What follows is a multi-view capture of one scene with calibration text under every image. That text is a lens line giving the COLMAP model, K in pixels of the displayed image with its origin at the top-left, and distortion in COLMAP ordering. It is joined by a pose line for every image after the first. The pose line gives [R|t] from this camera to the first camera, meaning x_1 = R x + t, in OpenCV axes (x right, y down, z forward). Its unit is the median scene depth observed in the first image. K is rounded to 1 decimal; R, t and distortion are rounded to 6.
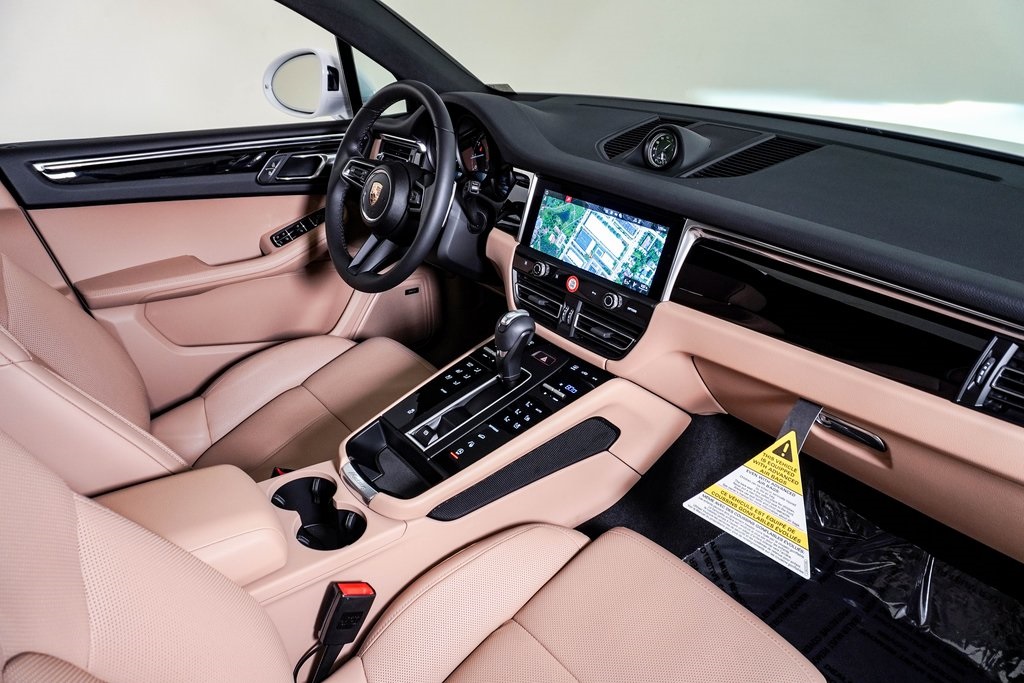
lens RADIAL K [[733.4, 0, 512.0], [0, 733.4, 341.5], [0, 0, 1]] dist [0.004534, 0.001006]
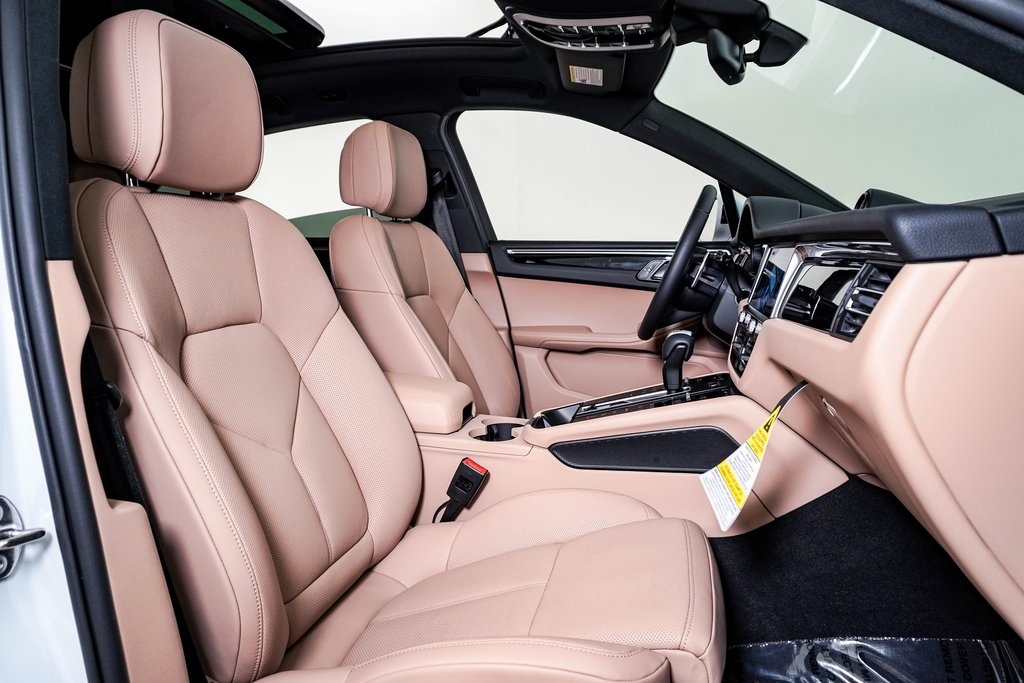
lens RADIAL K [[733.4, 0, 512.0], [0, 733.4, 341.5], [0, 0, 1]] dist [0.004534, 0.001006]
pose [[0.628315, 0.079152, -0.773922, 0.671767], [-0.344779, 0.920110, -0.185809, 0.260695], [0.697386, 0.383579, 0.605409, 0.067498]]
